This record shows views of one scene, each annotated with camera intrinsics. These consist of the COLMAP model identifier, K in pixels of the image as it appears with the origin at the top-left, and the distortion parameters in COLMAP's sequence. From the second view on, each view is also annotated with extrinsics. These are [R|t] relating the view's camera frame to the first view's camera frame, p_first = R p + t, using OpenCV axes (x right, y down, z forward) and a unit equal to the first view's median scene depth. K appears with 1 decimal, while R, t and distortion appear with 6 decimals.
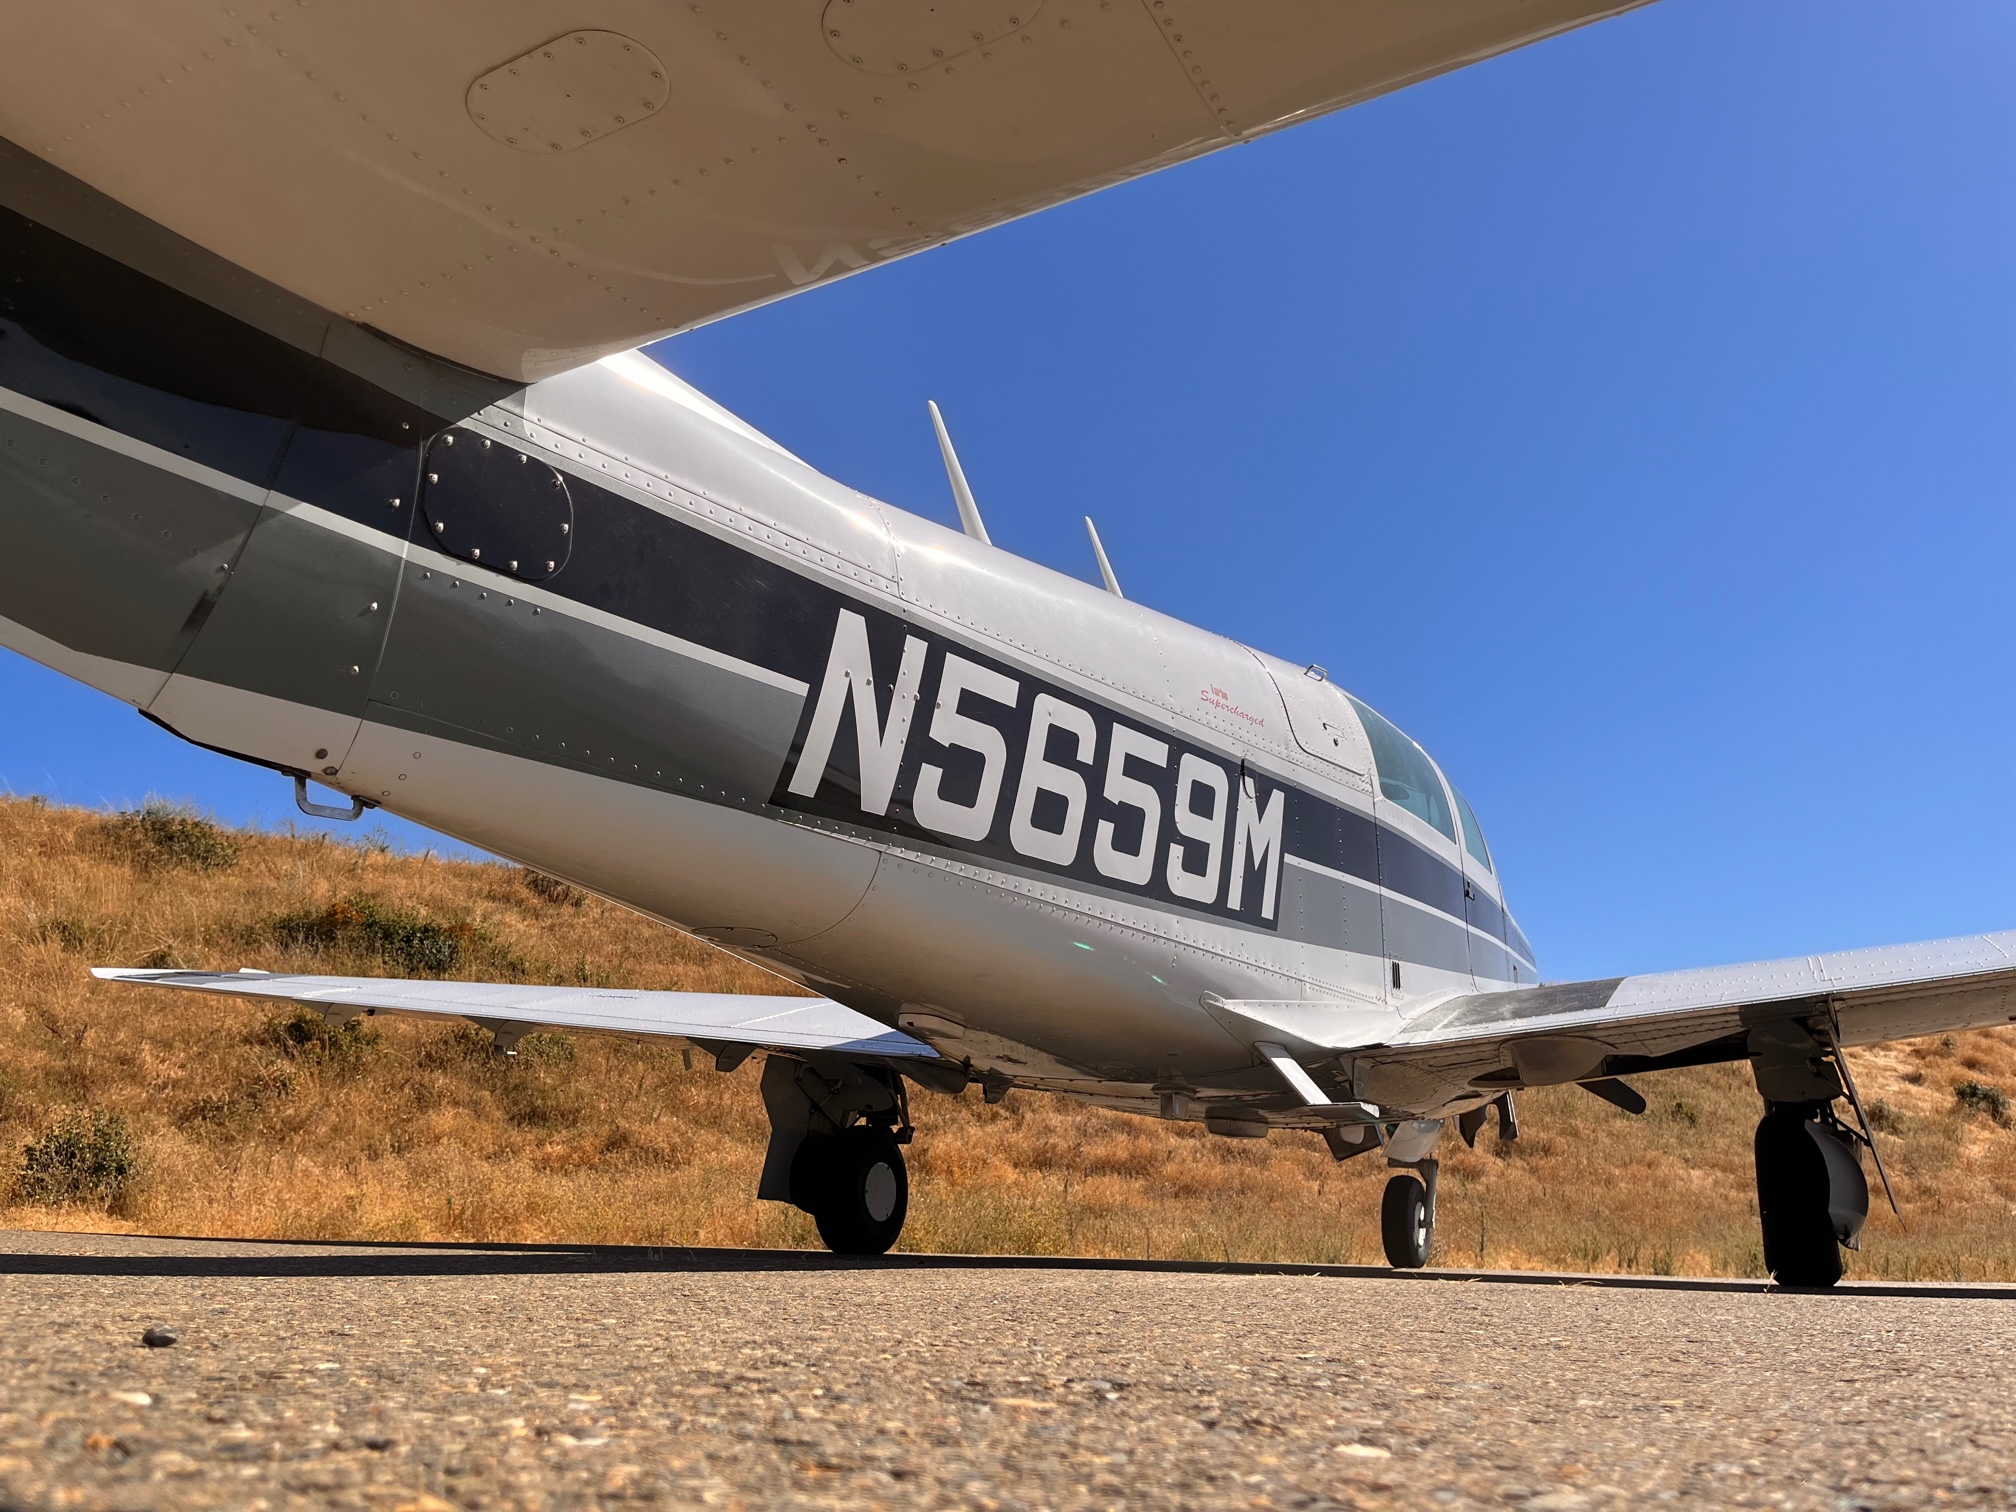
lens RADIAL K [[1473.3, 0, 1000.4], [0, 1473.3, 705.2], [0, 0, 1]] dist [0.089648, -0.149734]
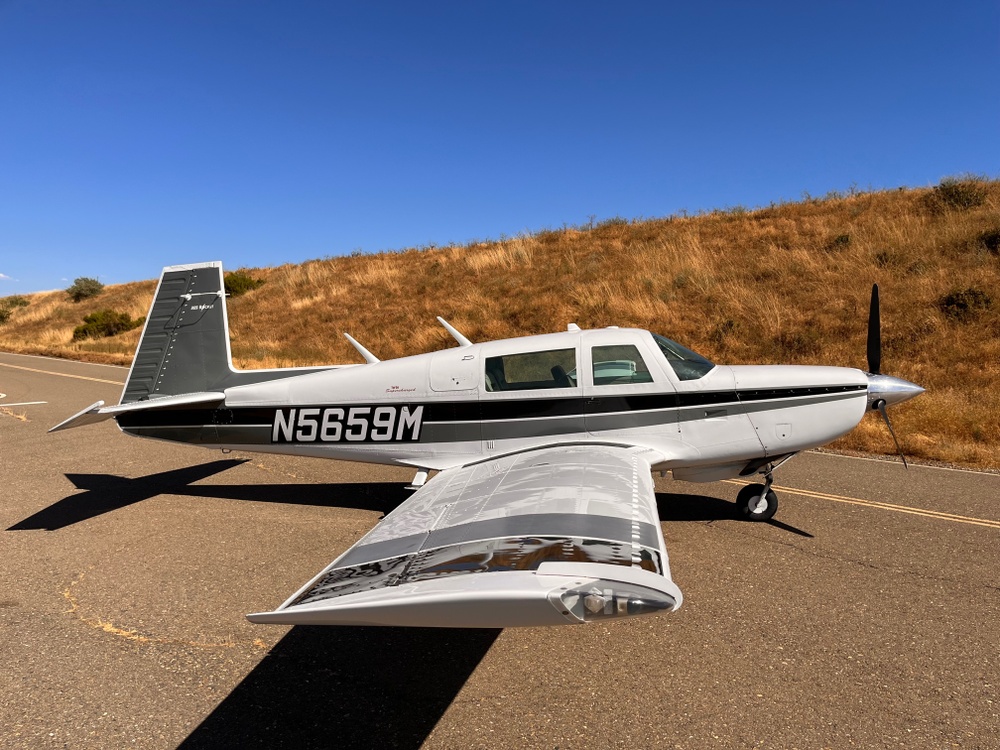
lens RADIAL K [[740.4, 0, 512.0], [0, 740.4, 370.1], [0, 0, 1]] dist [0.034589, -0.095305]
pose [[0.333899, 0.023852, -0.942307, 0.315315], [0.322746, 0.936362, 0.138064, -0.033303], [0.885633, -0.350225, 0.304952, 0.097911]]
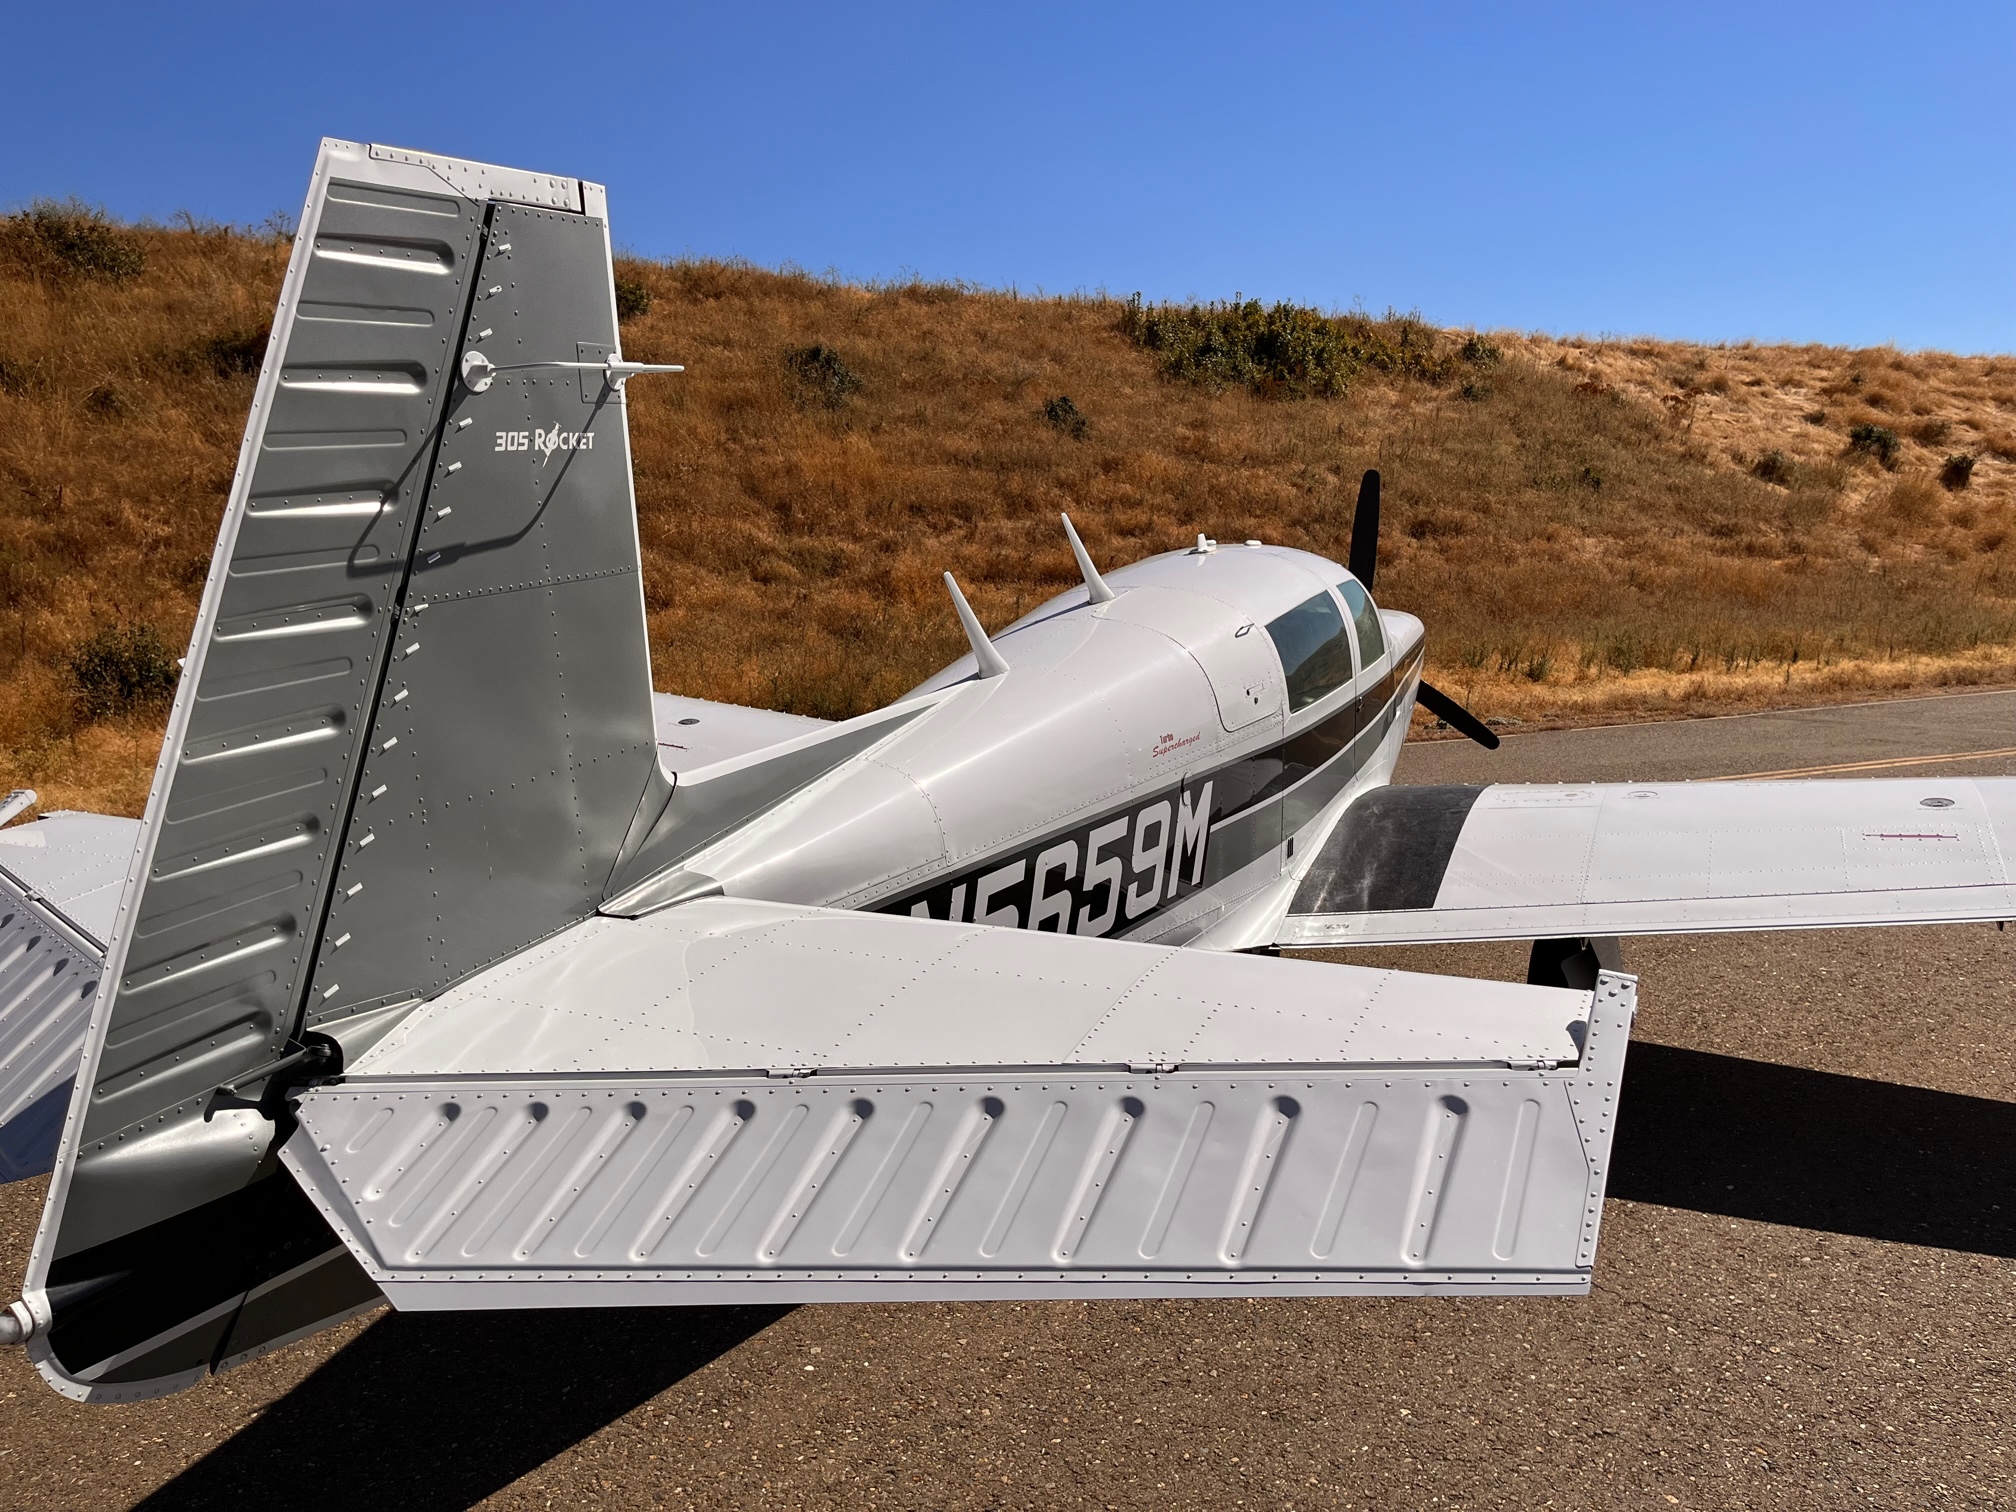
lens RADIAL K [[1492.7, 0, 1032.2], [0, 1492.7, 746.1], [0, 0, 1]] dist [0.034589, -0.095305]
pose [[0.998137, -0.032990, 0.051323, -0.005837], [0.005590, 0.887116, 0.461512, -0.089005], [-0.060755, -0.460366, 0.885648, -0.025063]]
